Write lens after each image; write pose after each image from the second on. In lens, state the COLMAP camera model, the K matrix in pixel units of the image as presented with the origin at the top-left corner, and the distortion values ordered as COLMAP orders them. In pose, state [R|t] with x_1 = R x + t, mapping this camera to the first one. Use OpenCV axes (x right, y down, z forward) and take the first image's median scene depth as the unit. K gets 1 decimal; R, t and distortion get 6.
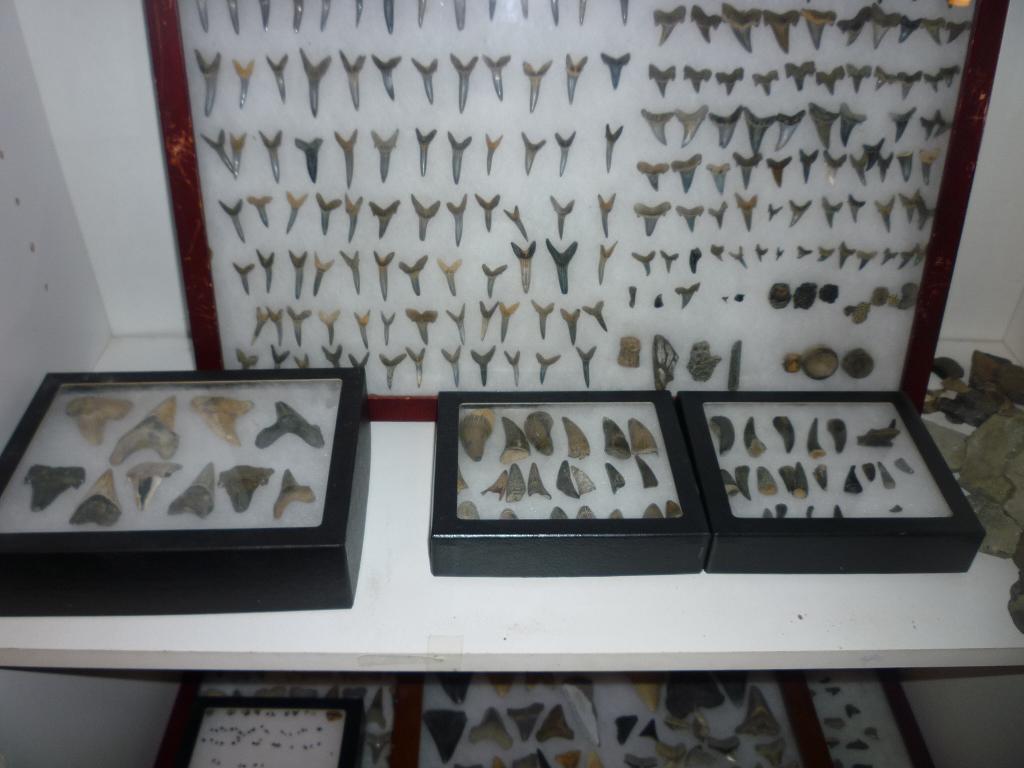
lens RADIAL K [[901.0, 0, 509.1], [0, 901.0, 385.1], [0, 0, 1]] dist [-0.052116, 0.049061]
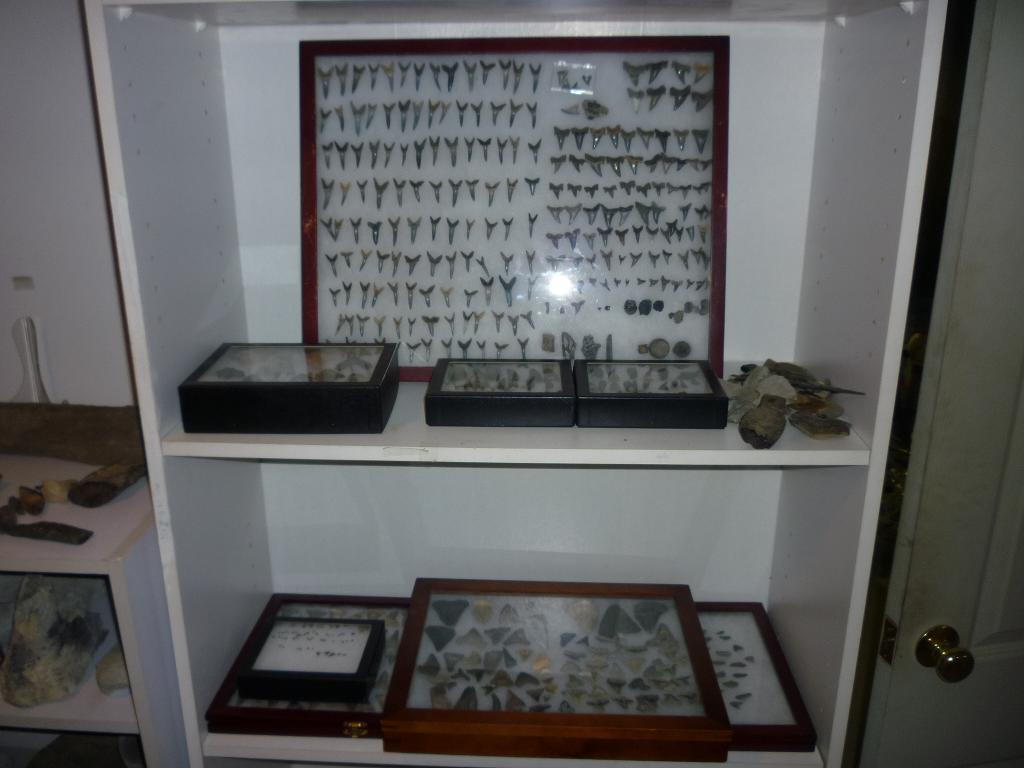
lens RADIAL K [[901.0, 0, 514.2], [0, 901.0, 383.9], [0, 0, 1]] dist [-0.052116, 0.049061]
pose [[0.998683, 0.000825, -0.051295, 0.171282], [-0.017349, 0.946396, -0.322543, 0.658498], [0.048279, 0.323009, 0.945164, -0.685391]]
